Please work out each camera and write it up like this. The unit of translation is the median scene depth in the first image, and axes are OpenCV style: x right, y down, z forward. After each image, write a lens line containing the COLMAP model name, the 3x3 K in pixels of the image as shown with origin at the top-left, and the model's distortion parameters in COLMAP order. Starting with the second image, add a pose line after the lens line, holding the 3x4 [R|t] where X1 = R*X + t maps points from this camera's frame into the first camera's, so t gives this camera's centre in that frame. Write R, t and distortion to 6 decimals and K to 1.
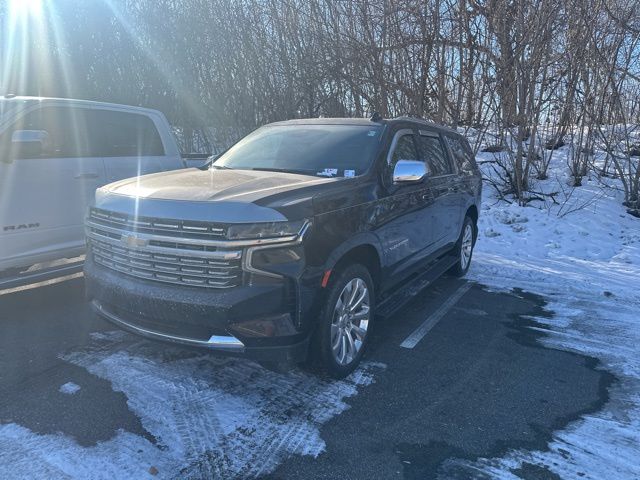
lens RADIAL K [[452.0, 0, 324.5], [0, 452.0, 242.3], [0, 0, 1]] dist [0.032722, -0.042020]
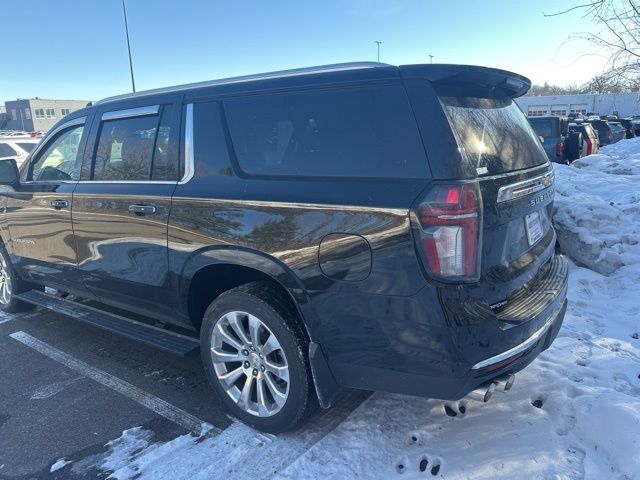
lens RADIAL K [[452.0, 0, 324.1], [0, 452.0, 243.5], [0, 0, 1]] dist [0.032722, -0.042020]
pose [[-0.100045, 0.198931, -0.974893, 1.256640], [-0.145202, 0.966401, 0.212099, -0.353303], [0.984331, 0.162776, -0.067799, 1.972844]]
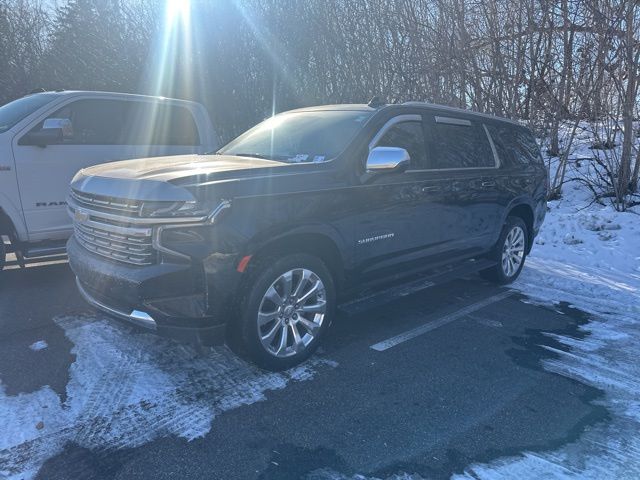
lens RADIAL K [[452.0, 0, 322.3], [0, 452.0, 245.4], [0, 0, 1]] dist [0.032722, -0.042020]
pose [[0.963699, 0.062553, -0.259560, 0.335691], [-0.060650, 0.998041, 0.015339, 0.013543], [0.260011, 0.000961, 0.965605, 0.088157]]
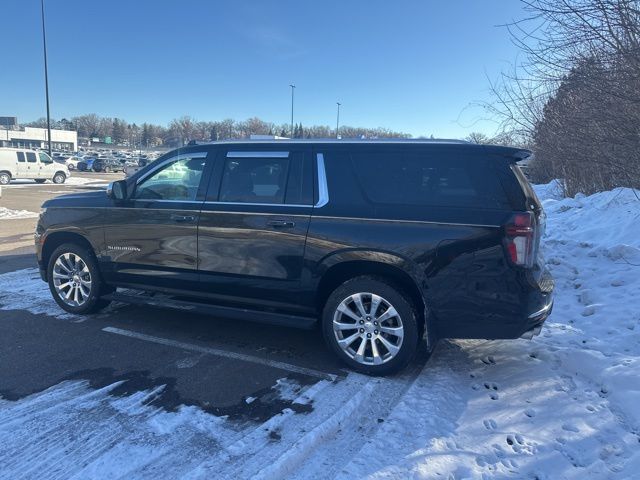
lens RADIAL K [[452.0, 0, 323.0], [0, 452.0, 236.0], [0, 0, 1]] dist [0.032722, -0.042020]
pose [[0.111501, 0.108395, -0.987835, 1.640138], [-0.201111, 0.975927, 0.084388, -0.276873], [0.973202, 0.189255, 0.130616, 1.533463]]
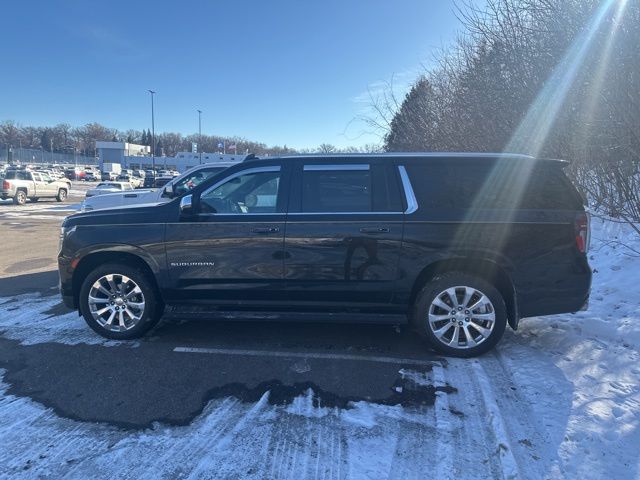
lens RADIAL K [[452.0, 0, 315.9], [0, 452.0, 241.9], [0, 0, 1]] dist [0.032722, -0.042020]
pose [[0.403256, 0.088336, -0.910814, 1.566364], [-0.164530, 0.986109, 0.022794, -0.154776], [0.900175, 0.140664, 0.412188, 0.890289]]
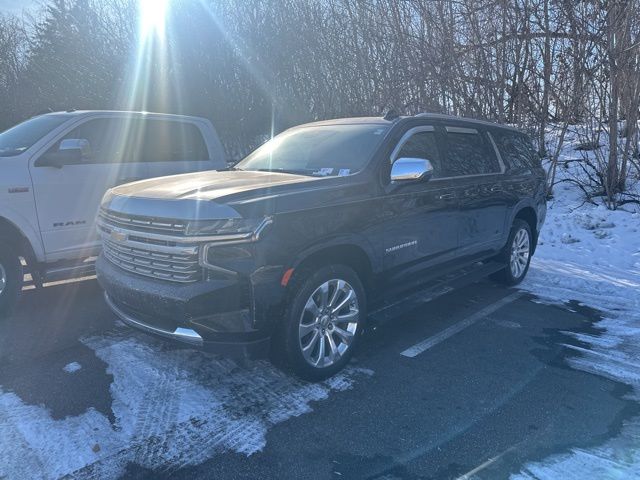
lens RADIAL K [[452.0, 0, 322.3], [0, 452.0, 236.2], [0, 0, 1]] dist [0.032722, -0.042020]
pose [[0.973711, 0.017755, -0.227093, 0.245215], [-0.023019, 0.999524, -0.020551, 0.007468], [0.226620, 0.025238, 0.973656, 0.040638]]
